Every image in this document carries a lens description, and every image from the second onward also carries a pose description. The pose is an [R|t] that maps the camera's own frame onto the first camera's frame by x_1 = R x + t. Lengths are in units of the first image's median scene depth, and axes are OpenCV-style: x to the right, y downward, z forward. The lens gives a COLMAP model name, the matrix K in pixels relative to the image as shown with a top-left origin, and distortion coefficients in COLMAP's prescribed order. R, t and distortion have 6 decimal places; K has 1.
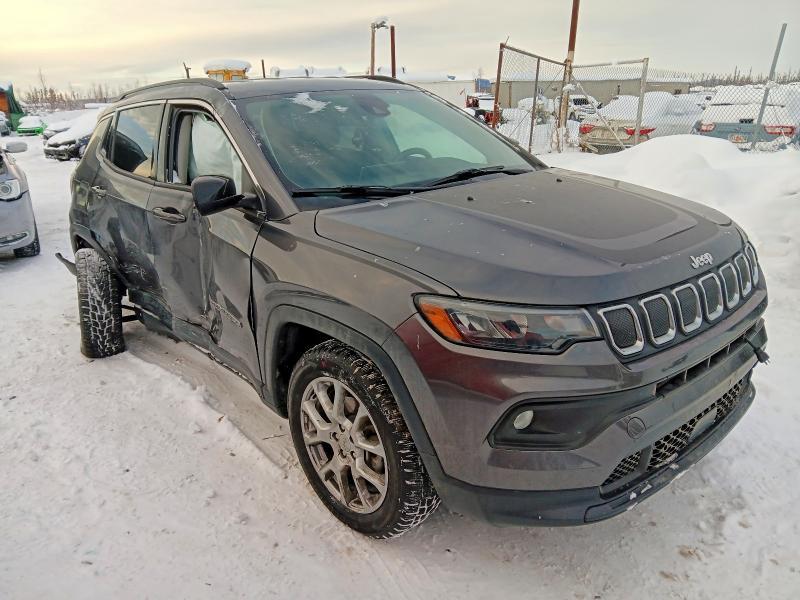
lens RADIAL K [[630.3, 0, 386.5], [0, 630.3, 296.2], [0, 0, 1]] dist [0.015381, -0.007332]
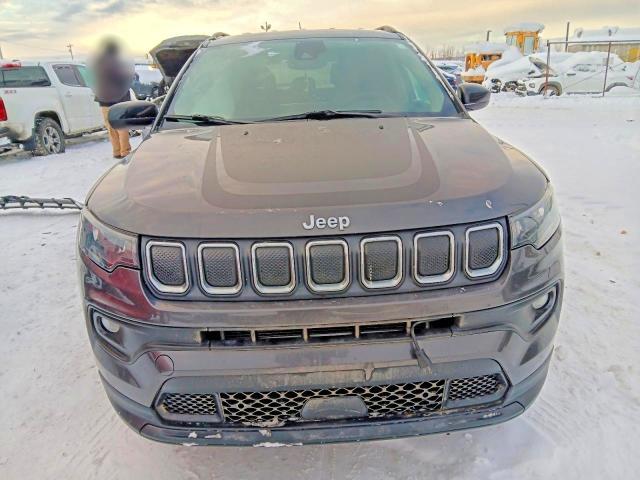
lens RADIAL K [[504.2, 0, 309.2], [0, 504.2, 237.0], [0, 0, 1]] dist [0.015381, -0.007332]
pose [[0.781868, 0.218360, -0.583953, 0.874209], [-0.196178, 0.975248, 0.102011, -0.103229], [0.591773, 0.034800, 0.805353, 0.419883]]
